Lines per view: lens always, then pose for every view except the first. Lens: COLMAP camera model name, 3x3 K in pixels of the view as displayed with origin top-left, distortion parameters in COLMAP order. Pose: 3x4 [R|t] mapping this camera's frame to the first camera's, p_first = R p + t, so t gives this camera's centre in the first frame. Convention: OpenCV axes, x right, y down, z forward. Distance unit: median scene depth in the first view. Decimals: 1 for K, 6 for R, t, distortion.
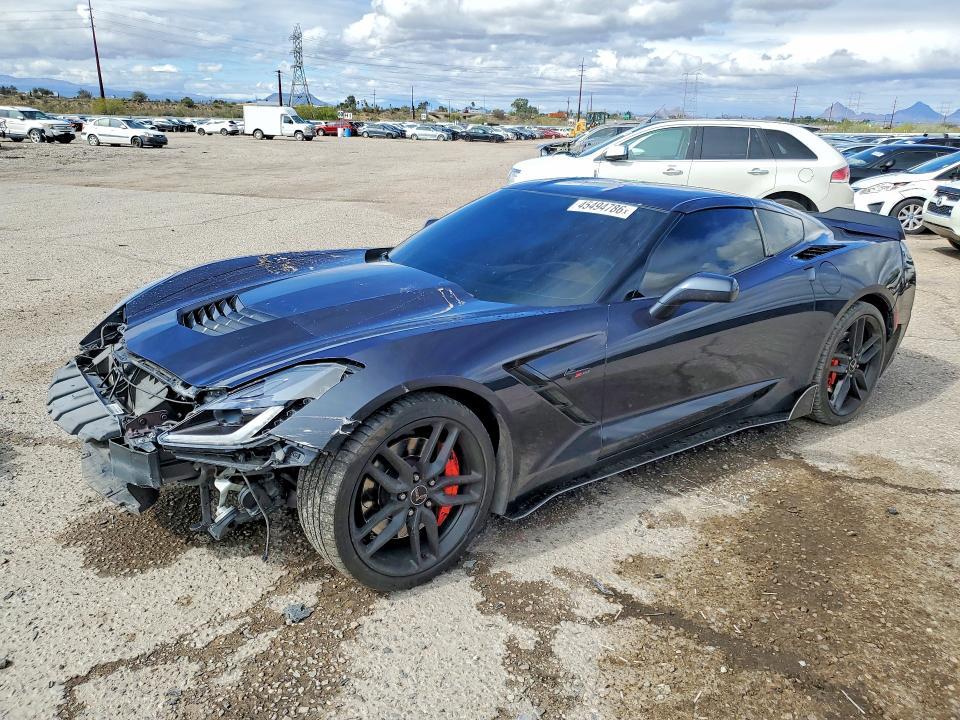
lens RADIAL K [[754.9, 0, 479.0], [0, 754.9, 364.0], [0, 0, 1]] dist [0.040150, -0.009441]
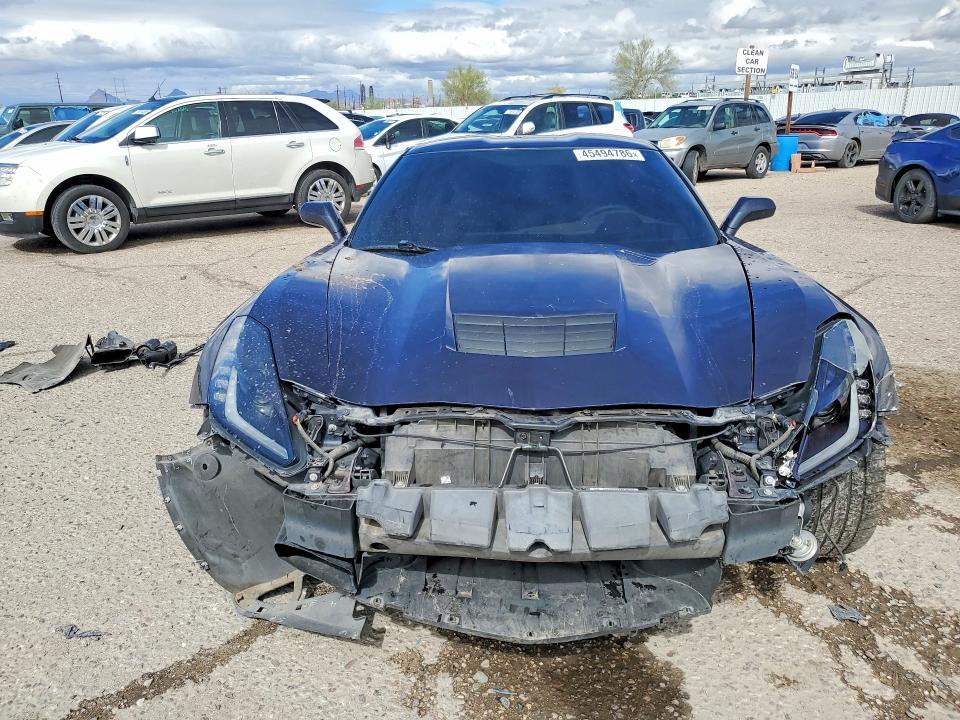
lens RADIAL K [[754.9, 0, 478.5], [0, 754.9, 355.6], [0, 0, 1]] dist [0.040150, -0.009441]
pose [[0.638609, -0.275654, 0.718466, -0.263728], [0.272915, 0.954082, 0.123472, -0.043941], [-0.719511, 0.117230, 0.684516, 0.167981]]
